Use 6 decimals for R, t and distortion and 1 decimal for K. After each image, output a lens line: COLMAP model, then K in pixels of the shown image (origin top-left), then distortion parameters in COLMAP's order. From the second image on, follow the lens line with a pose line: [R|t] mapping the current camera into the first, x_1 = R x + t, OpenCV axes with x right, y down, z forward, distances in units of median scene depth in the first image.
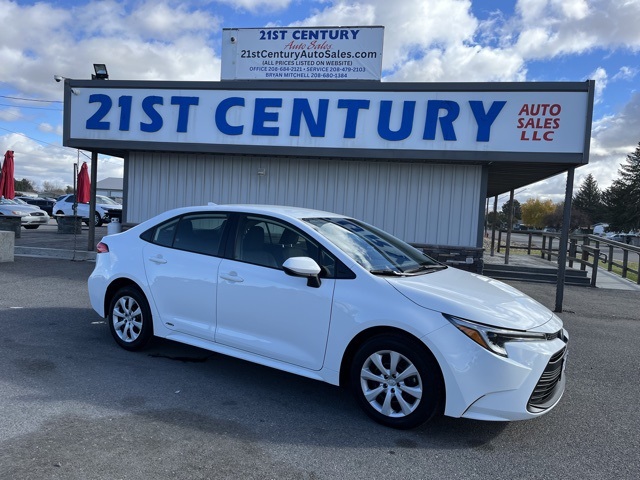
lens RADIAL K [[484.1, 0, 318.7], [0, 484.1, 242.7], [0, 0, 1]] dist [0.069962, -0.096257]
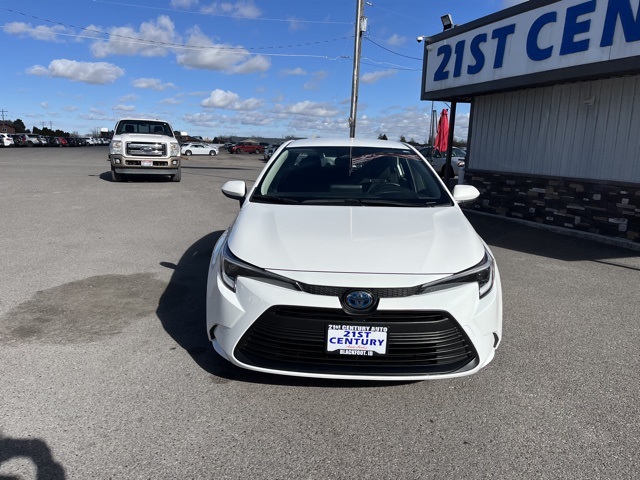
lens RADIAL K [[484.1, 0, 311.4], [0, 484.1, 241.0], [0, 0, 1]] dist [0.069962, -0.096257]
pose [[0.502972, 0.120846, -0.855813, 0.437656], [-0.047474, 0.992545, 0.112253, 0.014847], [0.862998, -0.015831, 0.504959, 0.251008]]
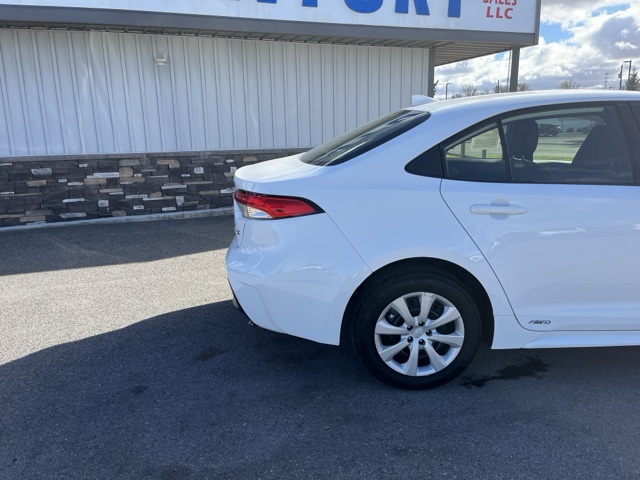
lens RADIAL K [[484.1, 0, 312.7], [0, 484.1, 240.7], [0, 0, 1]] dist [0.069962, -0.096257]
pose [[0.831142, -0.199468, 0.519052, -0.412089], [0.099322, 0.971689, 0.214370, -0.033212], [-0.547117, -0.126619, 0.827424, 0.370189]]
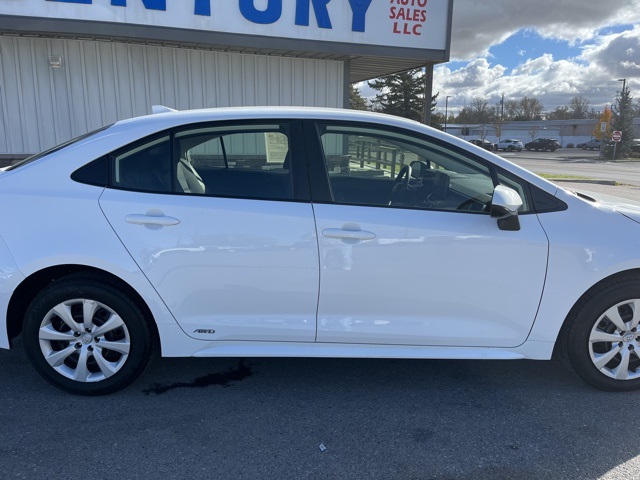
lens RADIAL K [[484.1, 0, 326.3], [0, 484.1, 242.1], [0, 0, 1]] dist [0.069962, -0.096257]
pose [[0.833548, -0.166458, 0.526773, -0.245476], [0.066924, 0.976929, 0.202808, -0.018721], [-0.548378, -0.133797, 0.825457, 0.253789]]
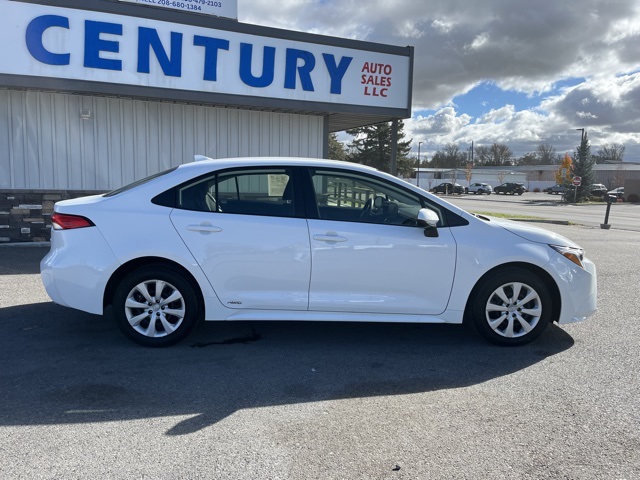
lens RADIAL K [[484.1, 0, 319.0], [0, 484.1, 235.3], [0, 0, 1]] dist [0.069962, -0.096257]
pose [[0.816655, -0.108402, 0.566854, -0.343133], [0.056061, 0.992457, 0.109026, -0.016752], [-0.574397, -0.057258, 0.816572, 0.125805]]
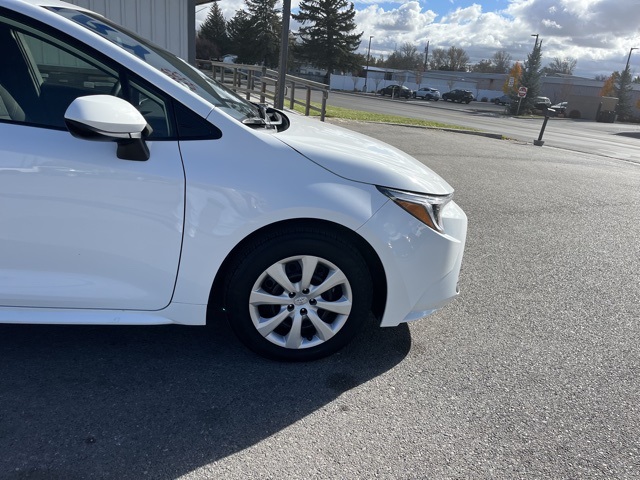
lens RADIAL K [[484.1, 0, 323.6], [0, 484.1, 240.5], [0, 0, 1]] dist [0.069962, -0.096257]
pose [[0.756332, -0.196065, 0.624116, -0.082585], [-0.017934, 0.947459, 0.319375, 0.002938], [-0.653943, -0.252746, 0.713077, 0.214533]]
